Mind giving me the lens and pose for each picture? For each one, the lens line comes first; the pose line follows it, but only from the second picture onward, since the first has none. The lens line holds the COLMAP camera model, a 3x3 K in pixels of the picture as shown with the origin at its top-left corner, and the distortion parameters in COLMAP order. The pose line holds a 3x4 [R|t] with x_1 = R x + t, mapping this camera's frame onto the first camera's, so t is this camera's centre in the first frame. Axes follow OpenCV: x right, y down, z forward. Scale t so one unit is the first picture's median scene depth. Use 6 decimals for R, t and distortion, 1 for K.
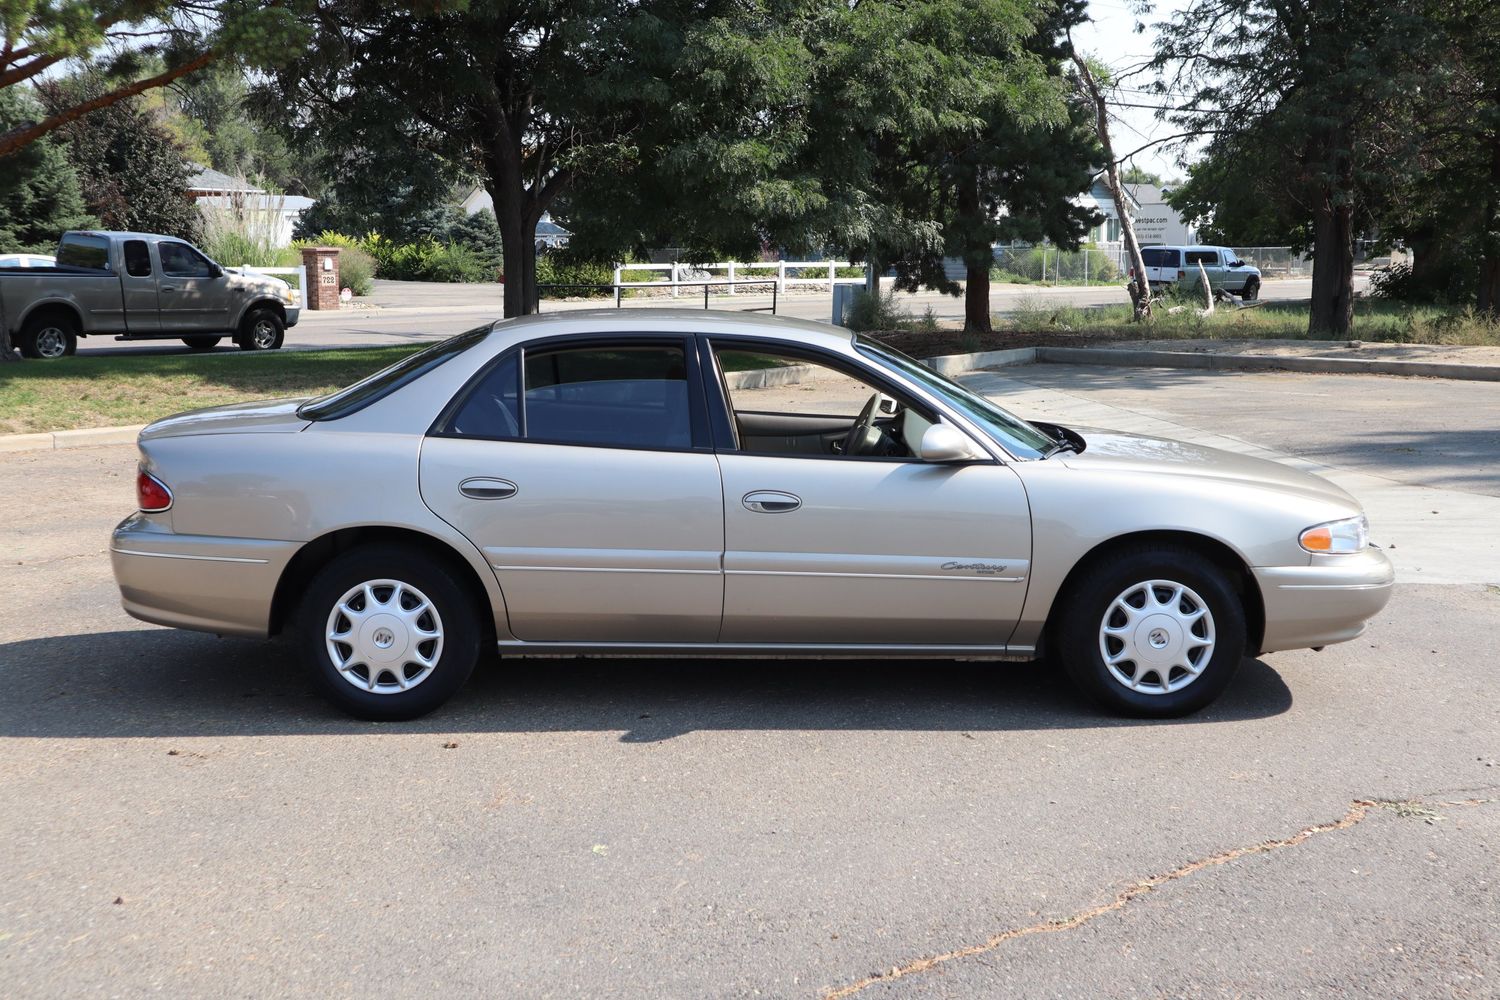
lens RADIAL K [[2289.4, 0, 750.0], [0, 2289.4, 500.0], [0, 0, 1]] dist [-0.090384, 0.833633]
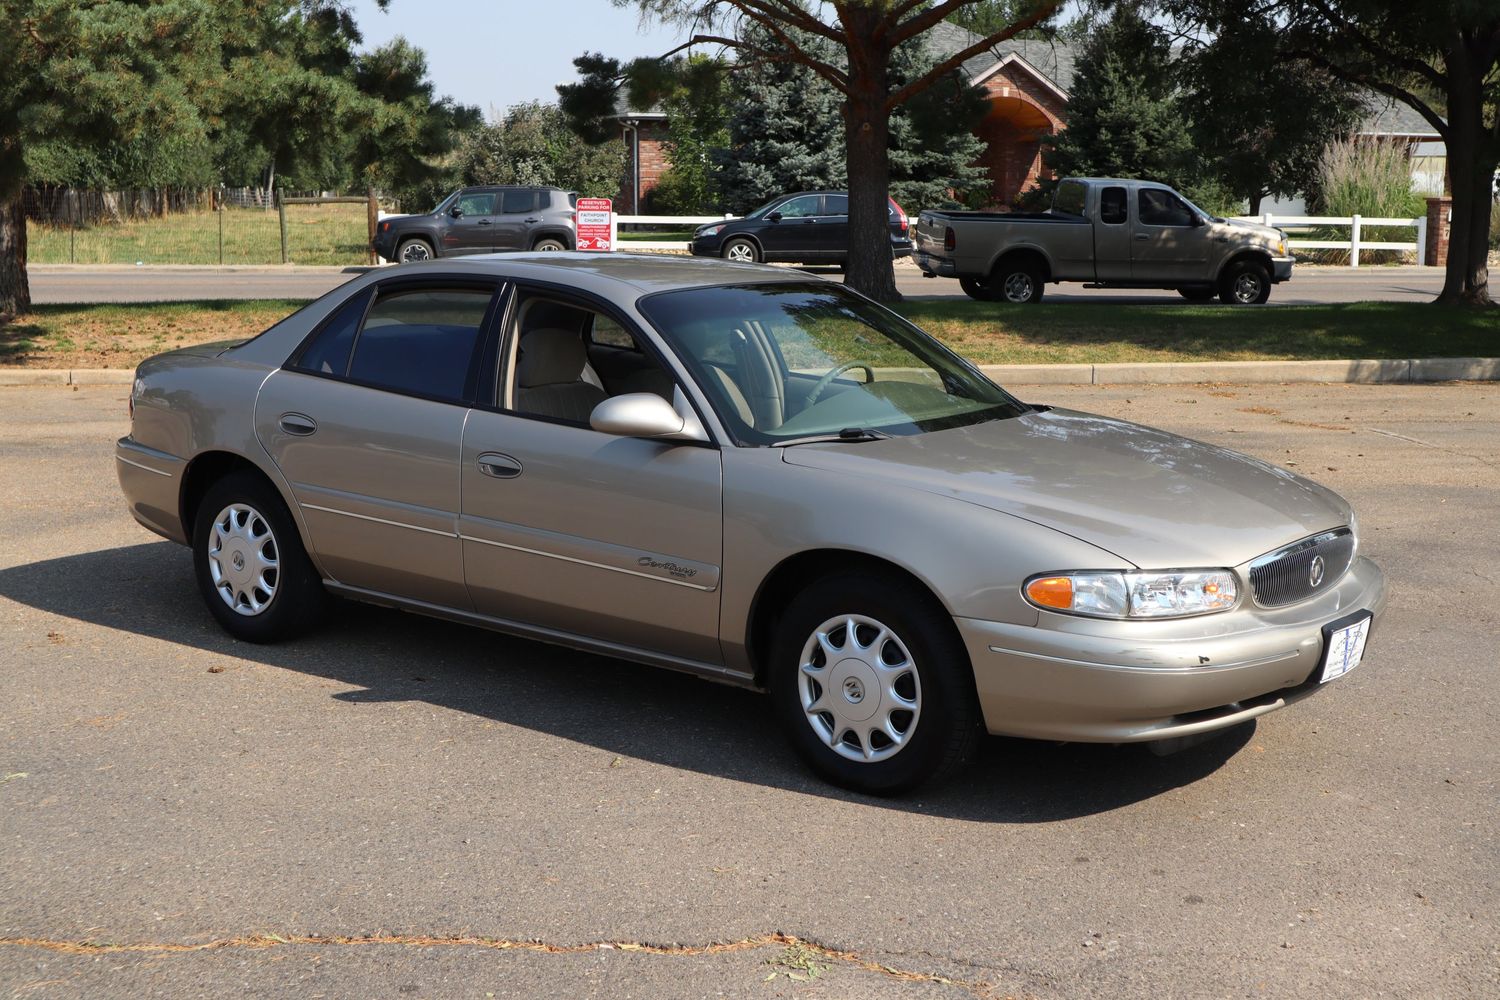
lens RADIAL K [[2289.4, 0, 750.0], [0, 2289.4, 500.0], [0, 0, 1]] dist [-0.090384, 0.833633]
pose [[0.676982, 0.103176, -0.728732, 0.362126], [-0.089360, 0.994323, 0.057765, -0.023009], [0.730555, 0.026014, 0.682358, 0.223817]]
